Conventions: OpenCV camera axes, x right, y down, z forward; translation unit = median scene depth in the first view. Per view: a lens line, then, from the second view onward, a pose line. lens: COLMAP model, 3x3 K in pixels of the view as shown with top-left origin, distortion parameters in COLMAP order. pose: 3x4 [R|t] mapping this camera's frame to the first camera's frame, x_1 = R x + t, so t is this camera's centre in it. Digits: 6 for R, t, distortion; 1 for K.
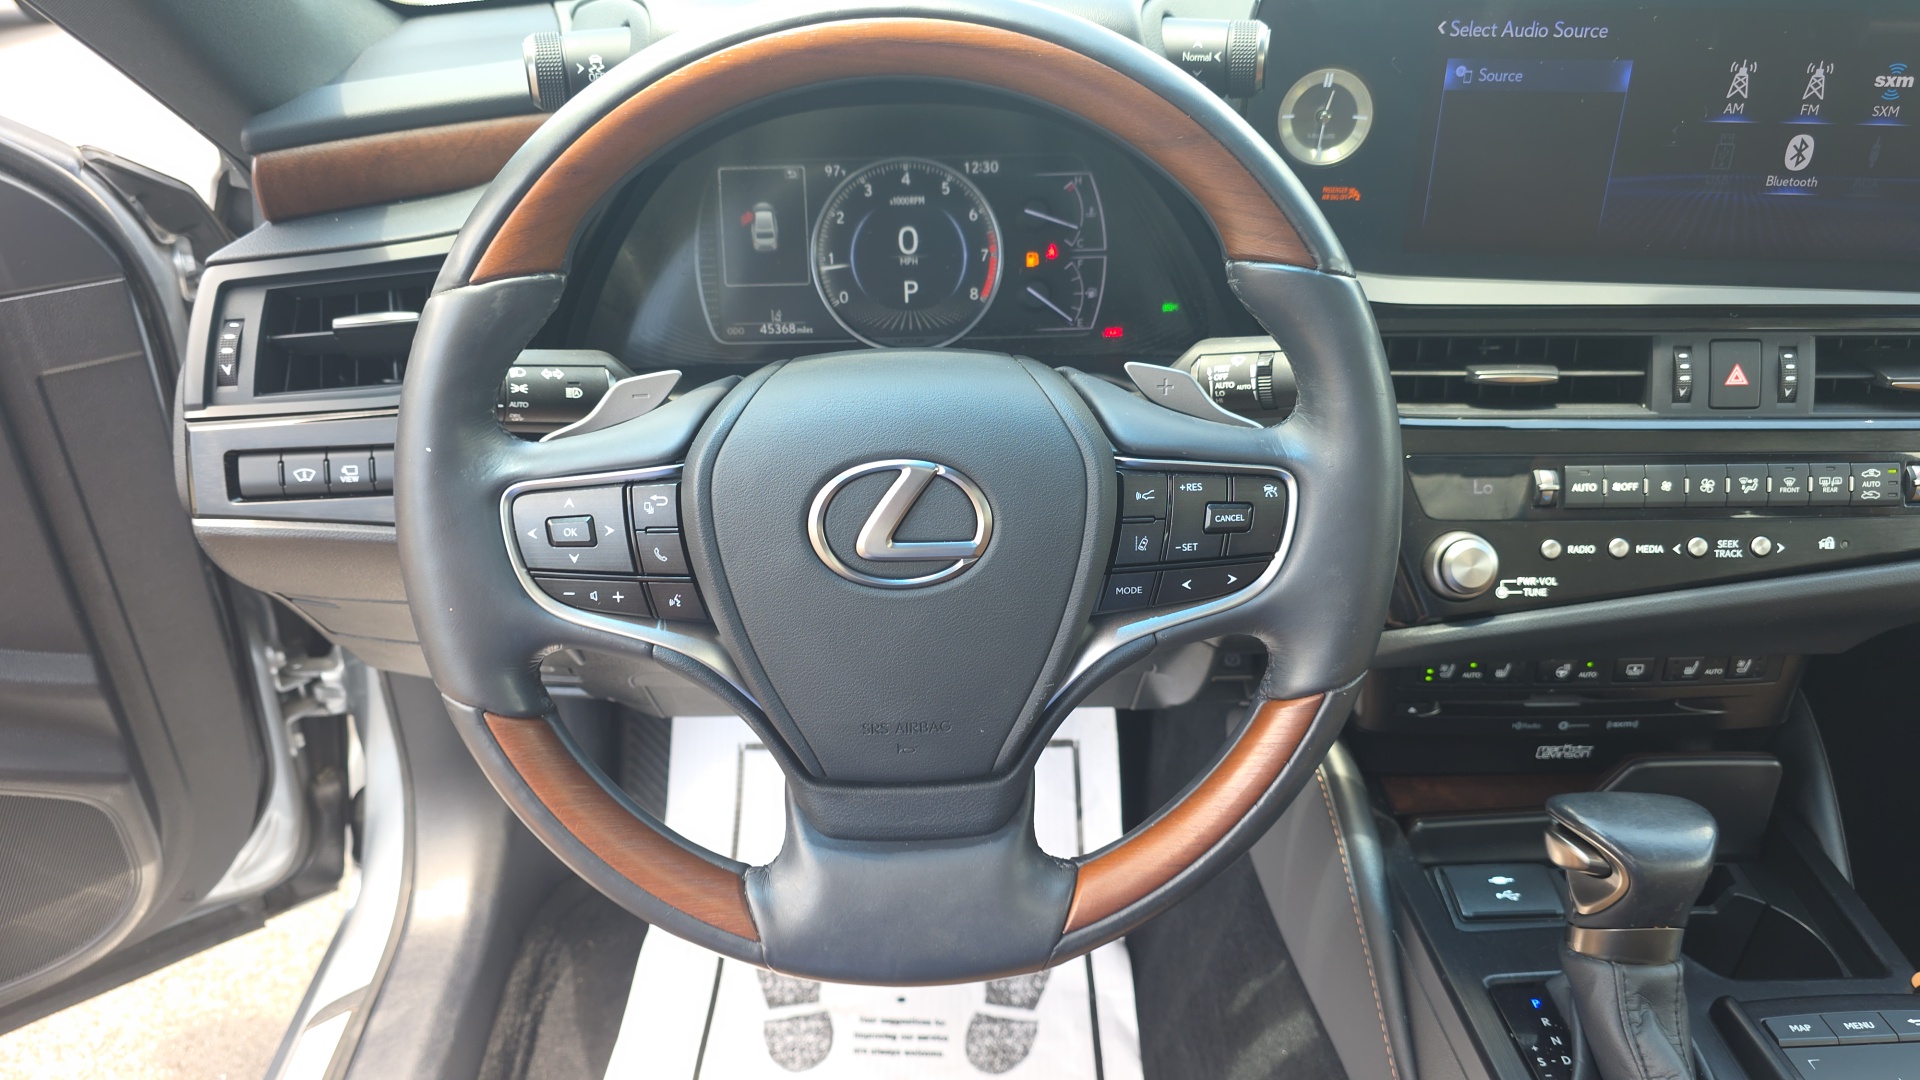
lens RADIAL K [[1302.0, 0, 961.9], [0, 1302.0, 544.8], [0, 0, 1]] dist [0.038648, -0.047973]
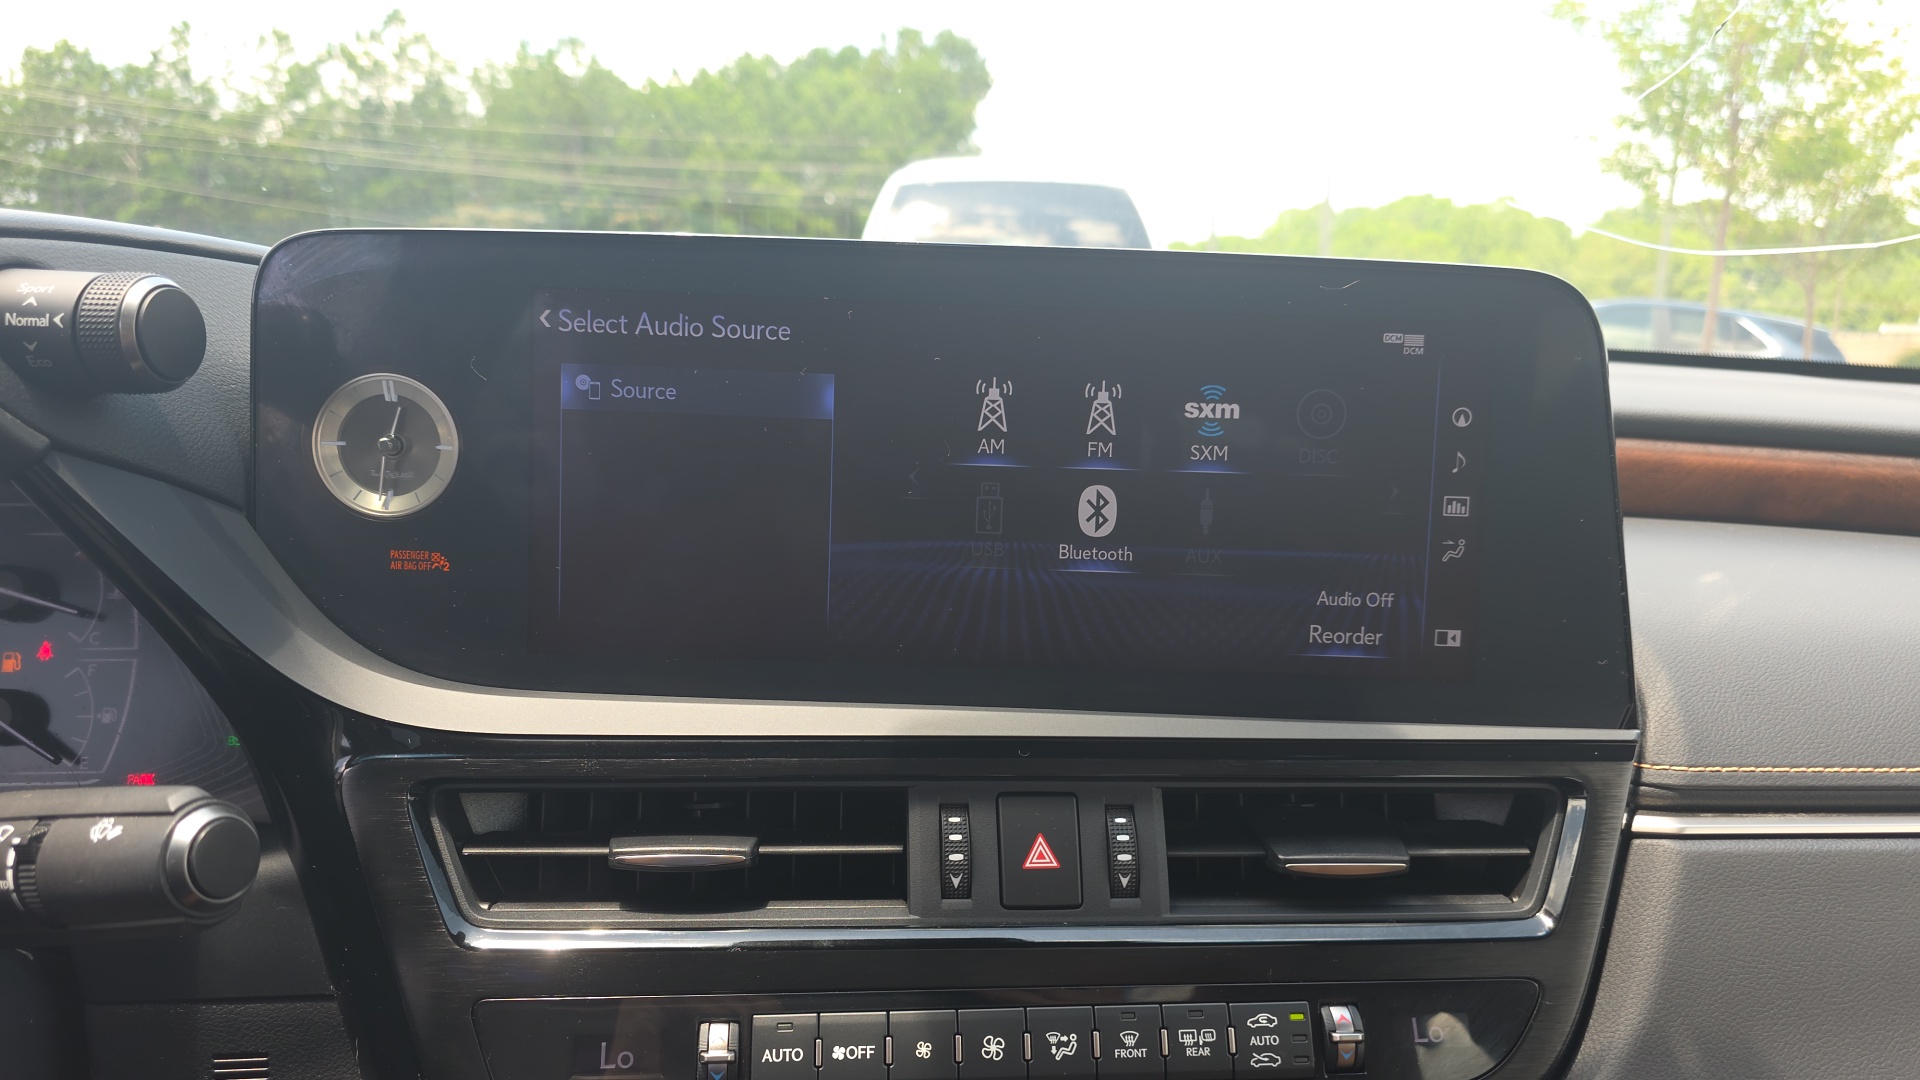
lens RADIAL K [[1325.4, 0, 945.4], [0, 1325.4, 541.4], [0, 0, 1]] dist [0.065109, -0.097244]
pose [[0.994104, 0.020532, 0.106468, 0.479180], [0.015847, 0.943852, -0.329988, -0.061841], [-0.107266, 0.329730, 0.937962, 0.372543]]
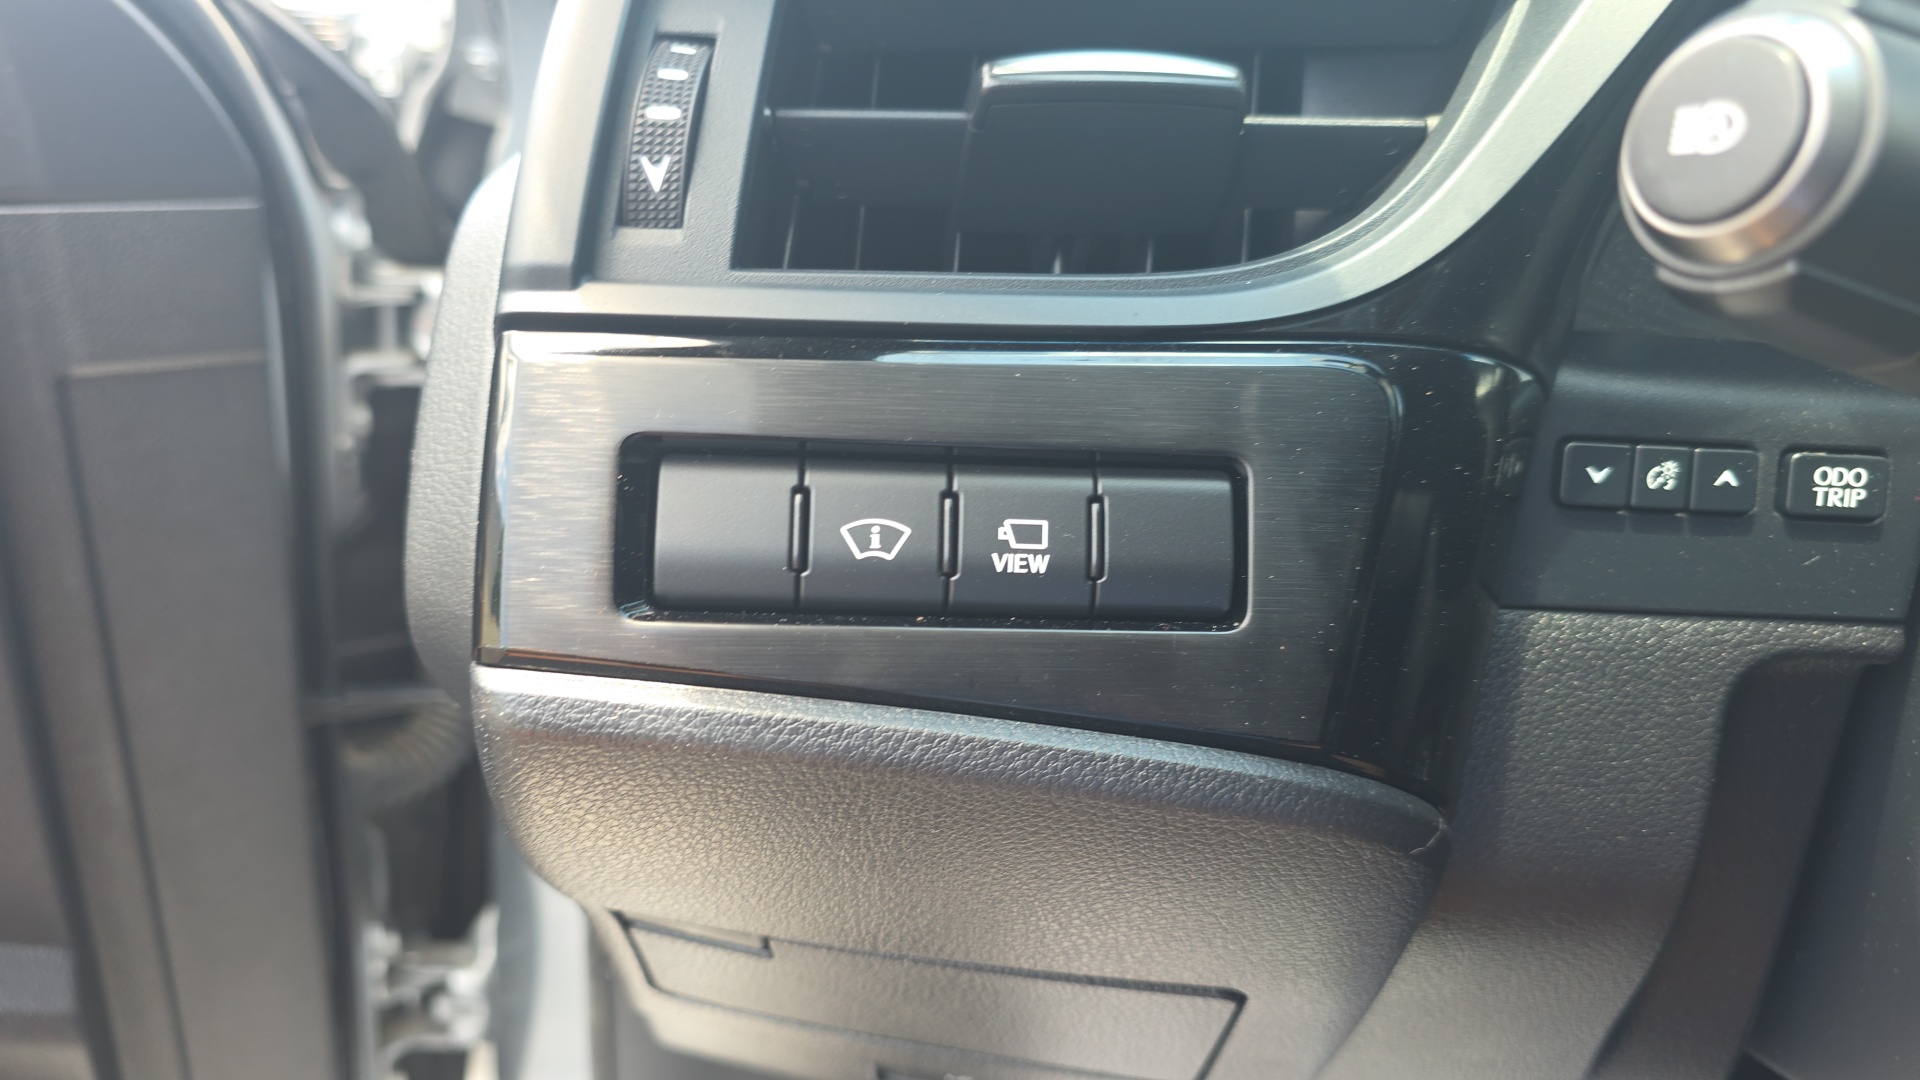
lens RADIAL K [[1328.0, 0, 945.9], [0, 1328.0, 547.3], [0, 0, 1]] dist [0.061438, -0.093230]
pose [[0.997459, 0.059153, -0.039712, -0.460383], [-0.065085, 0.983267, -0.170145, -0.002704], [0.028983, 0.172297, 0.984619, 0.692253]]
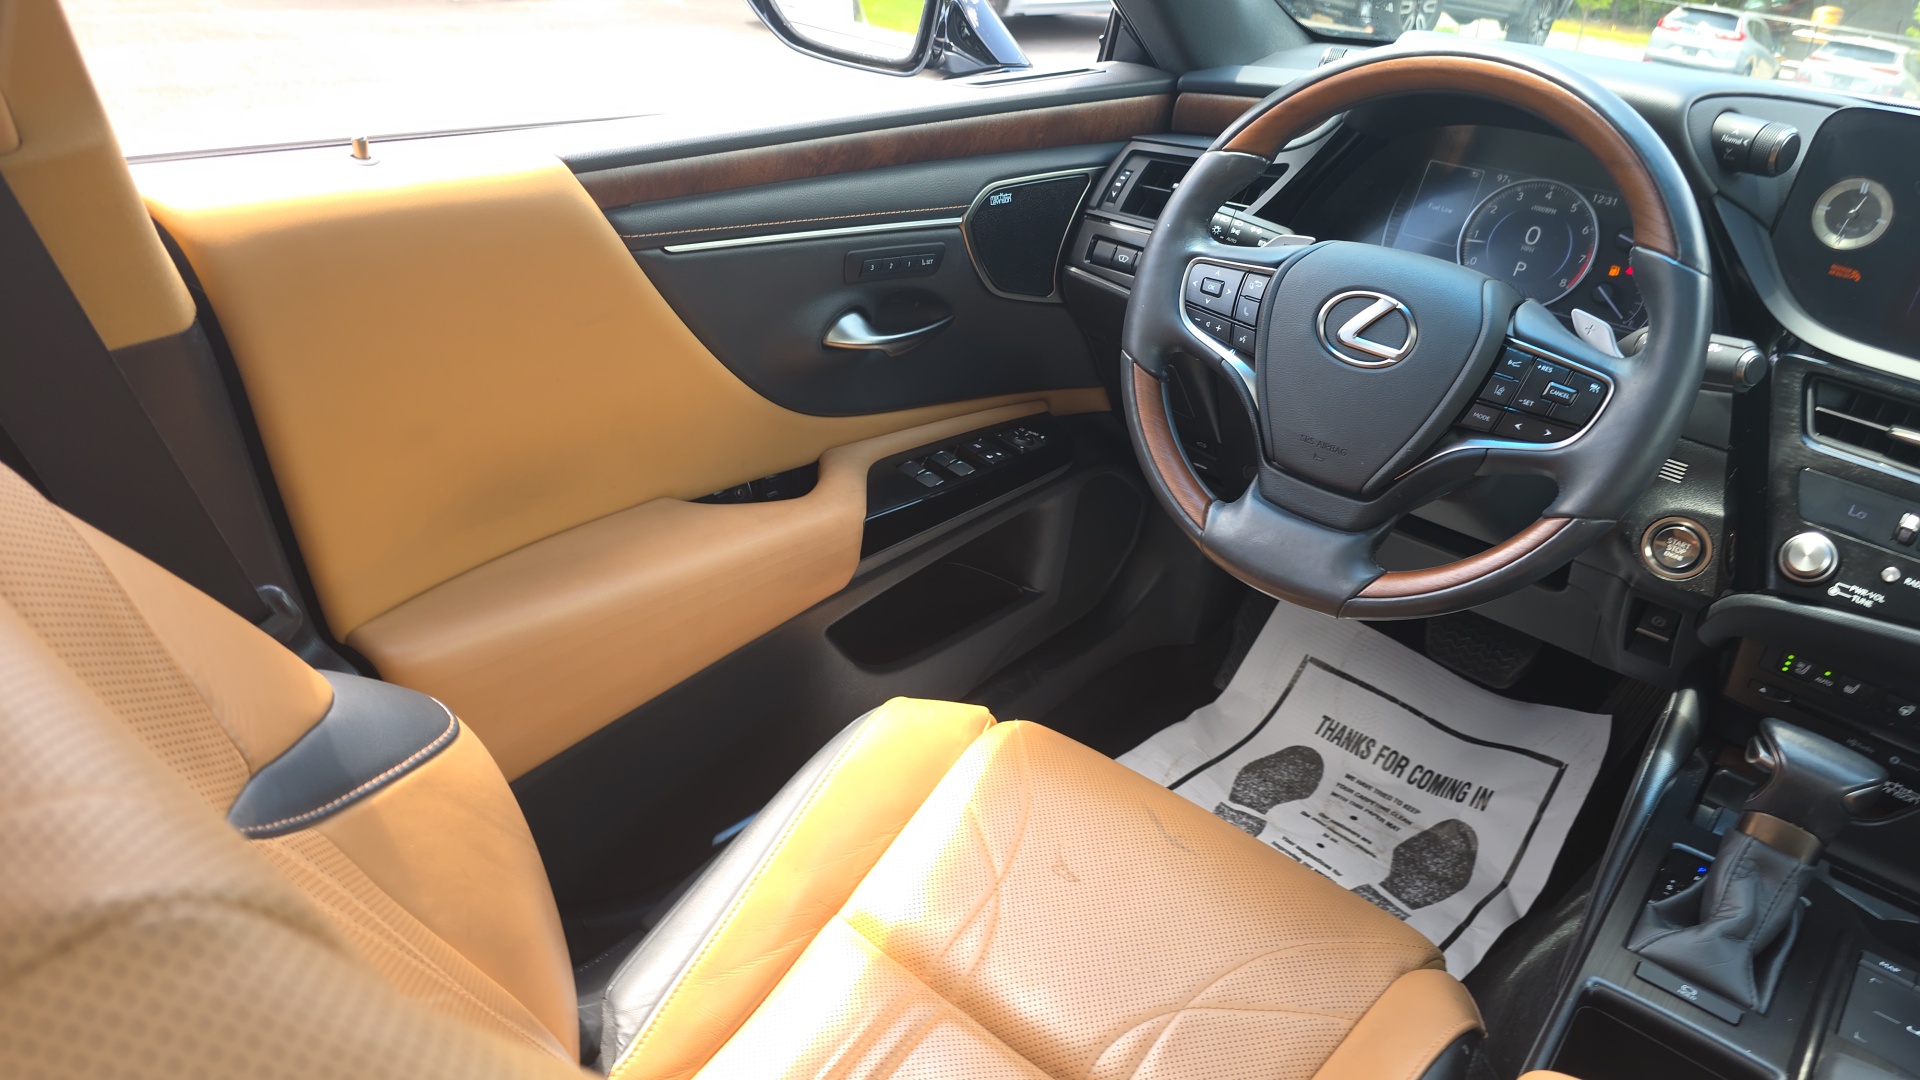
lens RADIAL K [[1290.8, 0, 949.6], [0, 1290.8, 561.5], [0, 0, 1]] dist [0.052960, -0.058970]
pose [[0.732410, 0.394182, -0.555155, 0.482165], [-0.414499, 0.904999, 0.095740, 0.251040], [0.540154, 0.159990, 0.826218, -0.548472]]
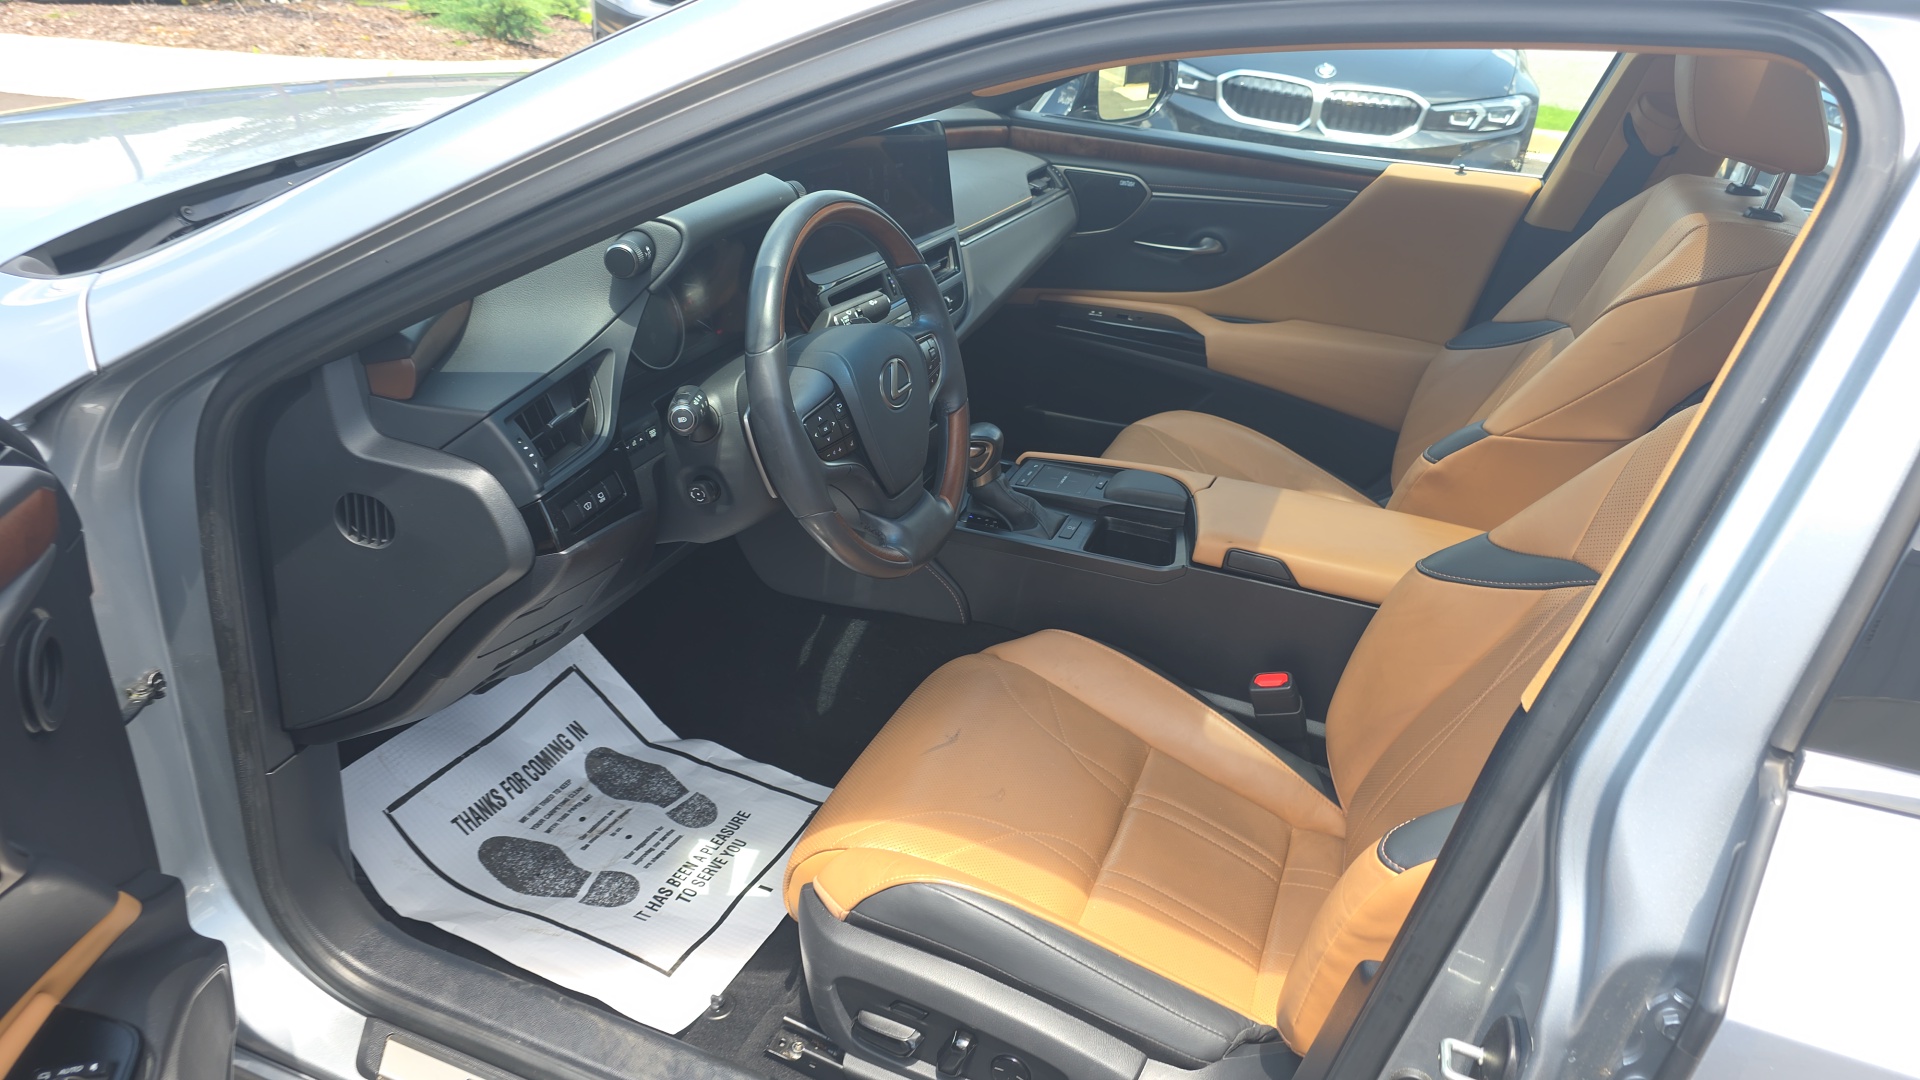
lens RADIAL K [[1261.6, 0, 992.1], [0, 1261.6, 542.4], [0, 0, 1]] dist [0.100245, -0.186340]
pose [[0.374944, -0.391989, 0.840096, -1.708919], [0.389611, 0.888920, 0.240883, -0.205453], [-0.841202, 0.236993, 0.486018, -0.272105]]
